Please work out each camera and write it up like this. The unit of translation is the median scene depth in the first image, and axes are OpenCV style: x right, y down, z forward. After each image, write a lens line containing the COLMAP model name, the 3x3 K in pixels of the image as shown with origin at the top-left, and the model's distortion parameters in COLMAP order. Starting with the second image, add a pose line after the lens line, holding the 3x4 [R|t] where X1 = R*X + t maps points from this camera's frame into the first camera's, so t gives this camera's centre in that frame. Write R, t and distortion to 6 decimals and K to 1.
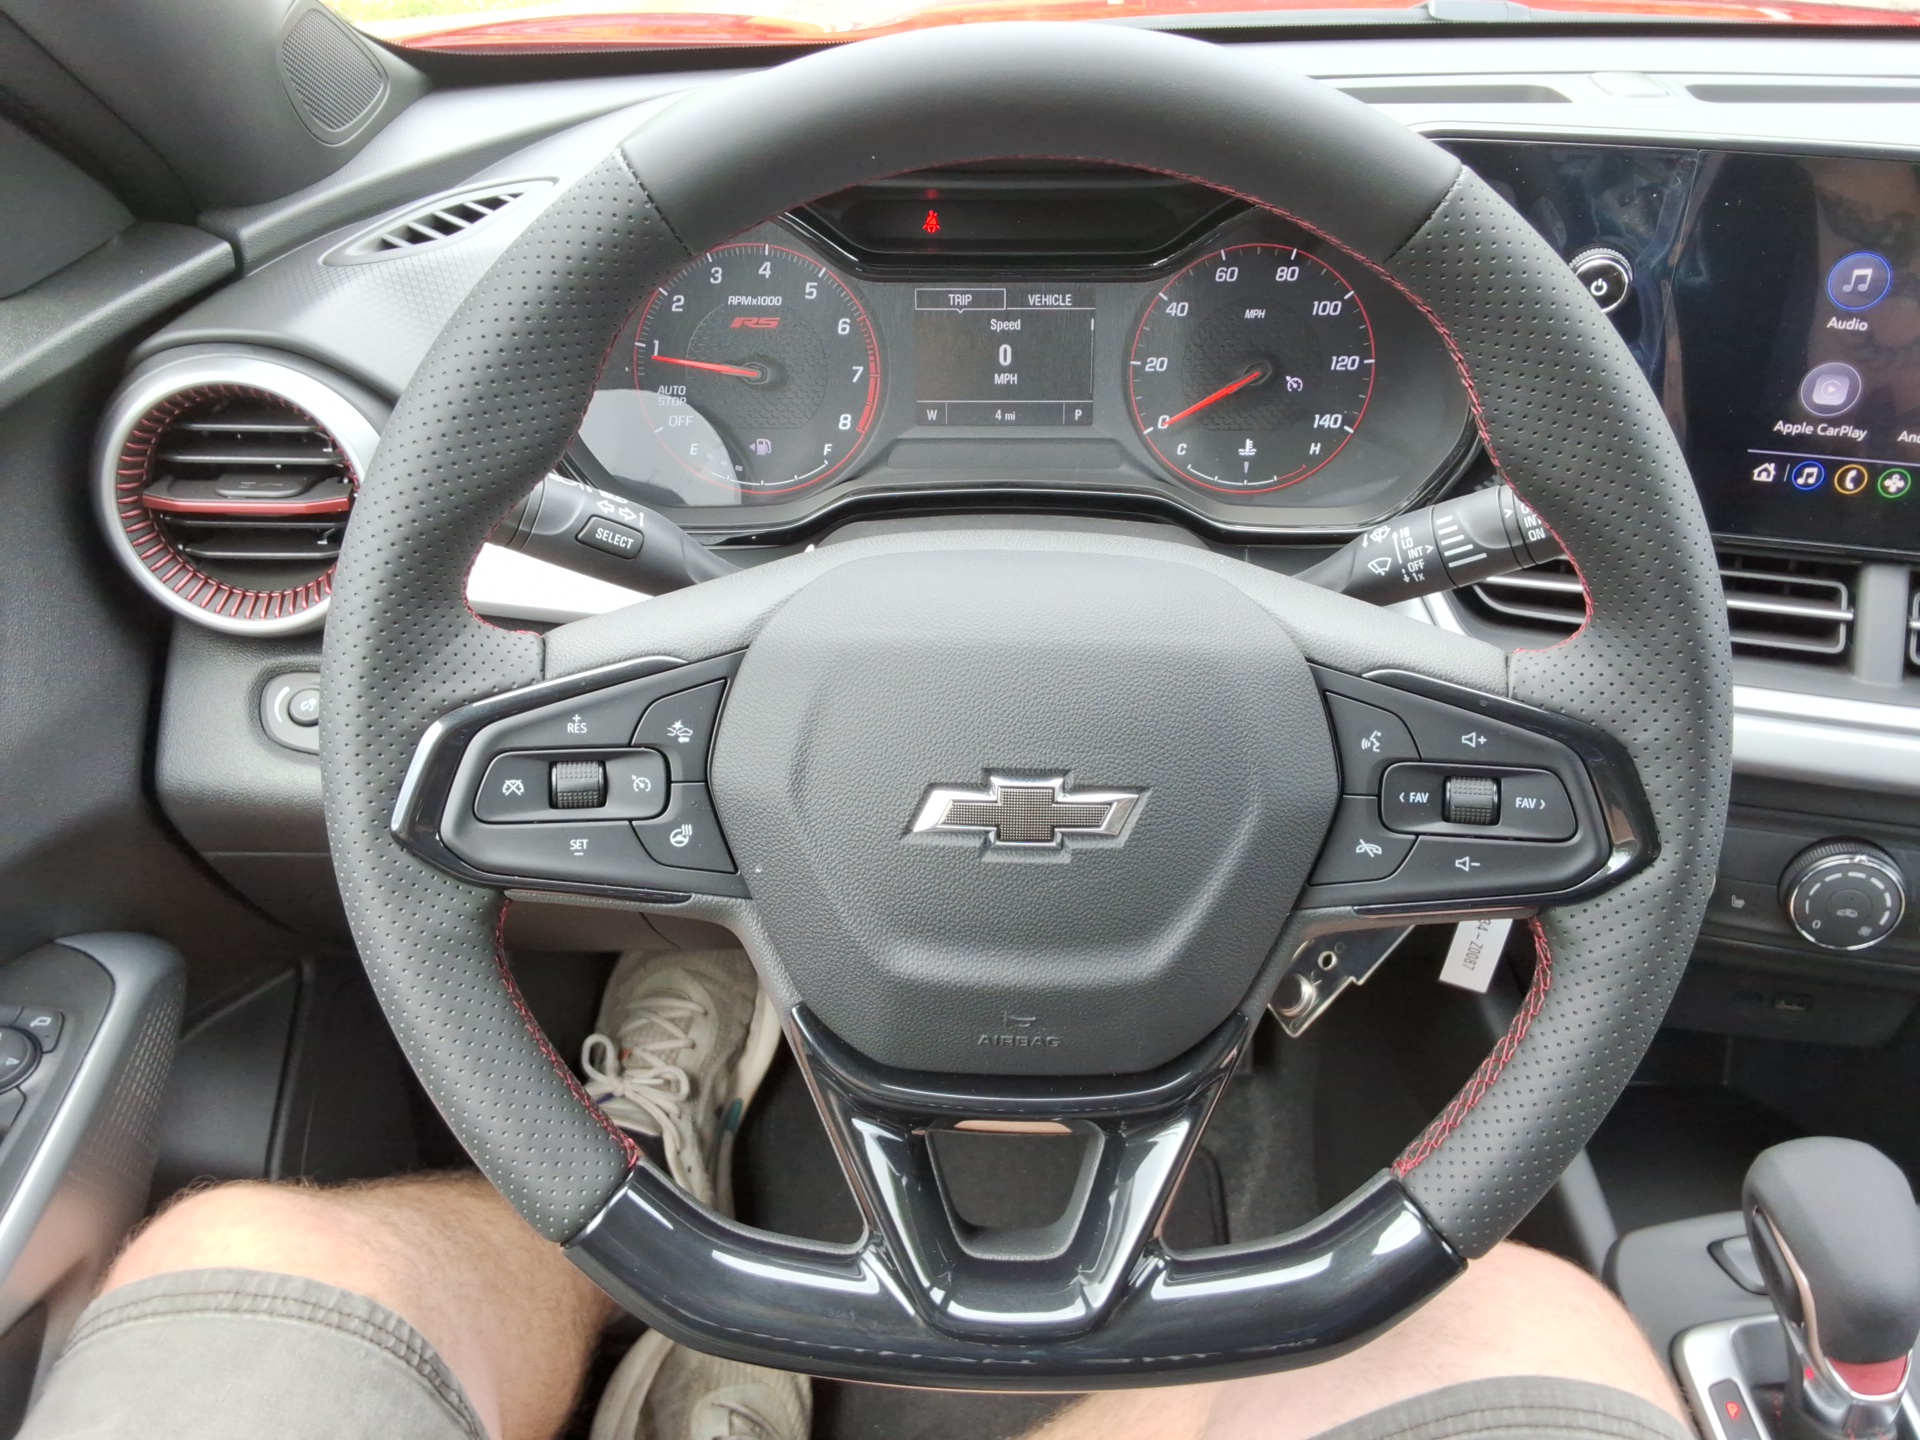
lens RADIAL K [[1551.5, 0, 961.6], [0, 1551.5, 696.2], [0, 0, 1]] dist [0.142212, -0.221218]
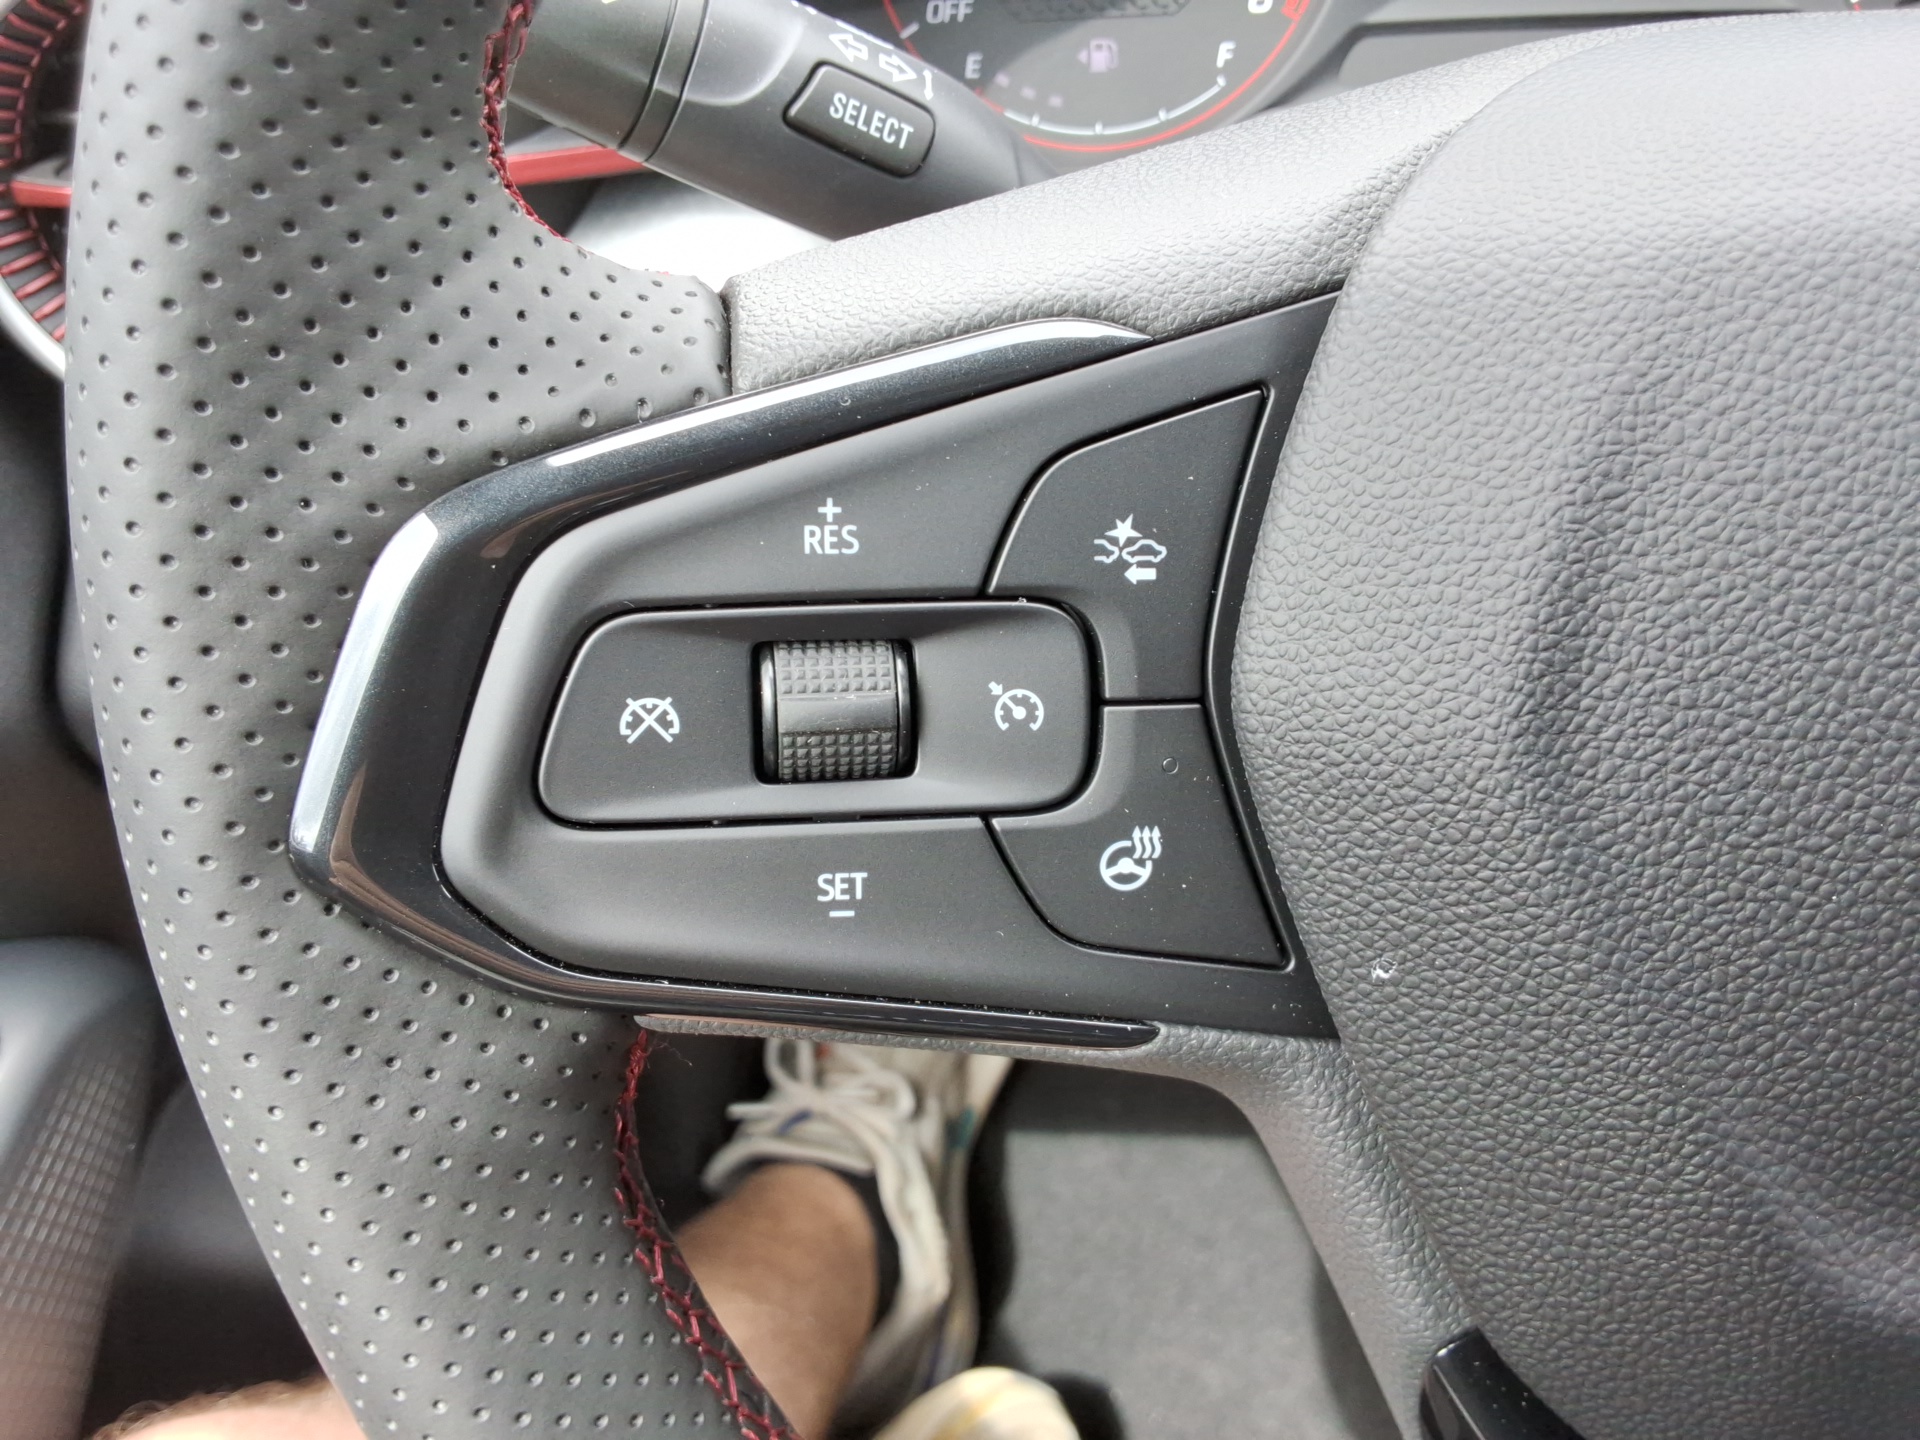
lens RADIAL K [[1545.9, 0, 966.3], [0, 1545.9, 709.7], [0, 0, 1]] dist [0.103990, -0.170495]
pose [[0.995875, -0.002874, -0.090693, -0.136148], [0.009653, 0.997182, 0.074399, 0.023152], [0.090224, -0.074968, 0.993096, 0.488964]]
